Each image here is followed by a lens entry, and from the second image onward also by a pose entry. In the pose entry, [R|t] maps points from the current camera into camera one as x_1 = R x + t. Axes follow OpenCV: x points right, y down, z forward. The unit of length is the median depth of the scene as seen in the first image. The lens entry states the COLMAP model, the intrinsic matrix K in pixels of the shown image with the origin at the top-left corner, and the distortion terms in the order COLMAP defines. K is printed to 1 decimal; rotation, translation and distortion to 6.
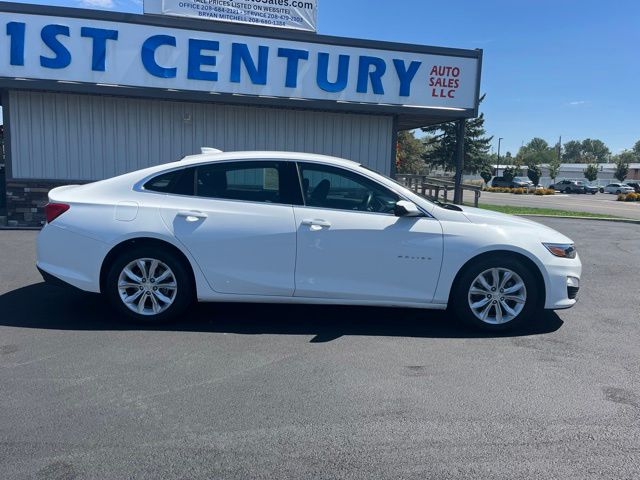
lens RADIAL K [[494.8, 0, 321.1], [0, 494.8, 235.2], [0, 0, 1]] dist [0.073605, -0.103405]
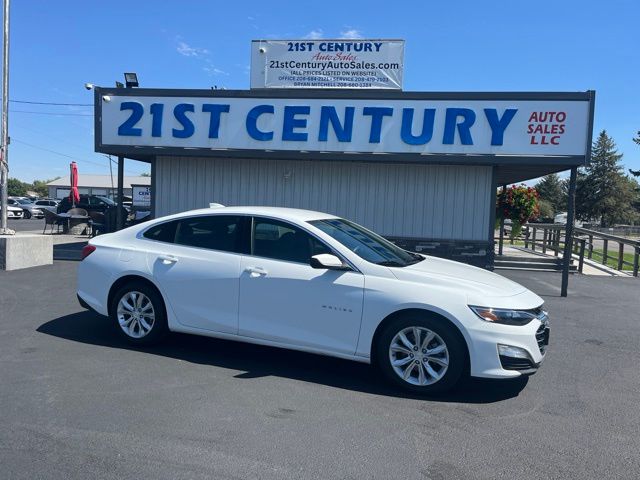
lens RADIAL K [[494.8, 0, 311.2], [0, 494.8, 240.3], [0, 0, 1]] dist [0.073605, -0.103405]
pose [[0.920679, 0.030747, -0.389107, 0.259077], [-0.062913, 0.995547, -0.070194, -0.010718], [0.385216, 0.089106, 0.918514, 0.001919]]
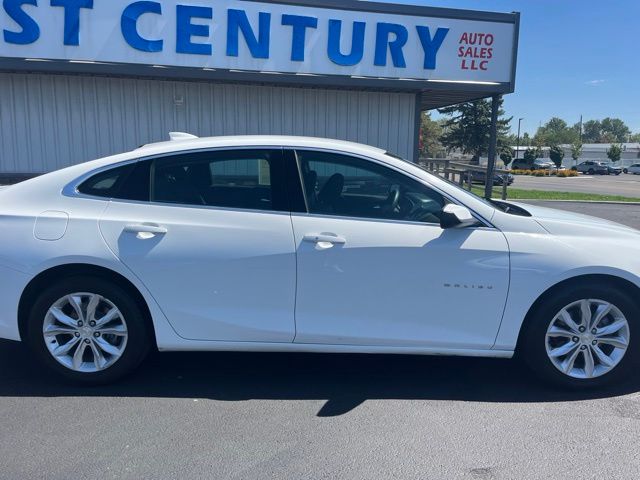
lens RADIAL K [[494.8, 0, 328.9], [0, 494.8, 235.4], [0, 0, 1]] dist [0.073605, -0.103405]
pose [[0.999737, -0.015314, -0.017079, 0.003858], [0.015820, 0.999429, 0.029864, -0.023626], [0.016612, -0.030126, 0.999408, 0.147719]]
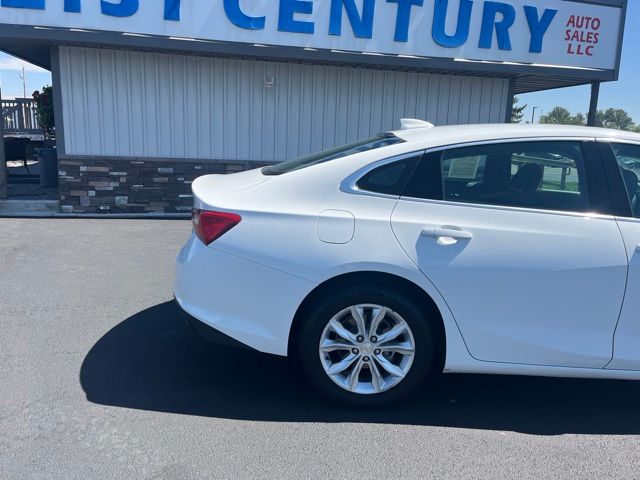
lens RADIAL K [[494.8, 0, 320.6], [0, 494.8, 236.2], [0, 0, 1]] dist [0.073605, -0.103405]
pose [[0.999673, 0.007777, -0.024345, -0.188351], [-0.006286, 0.998135, 0.060725, -0.035005], [0.024772, -0.060552, 0.997858, 0.191754]]
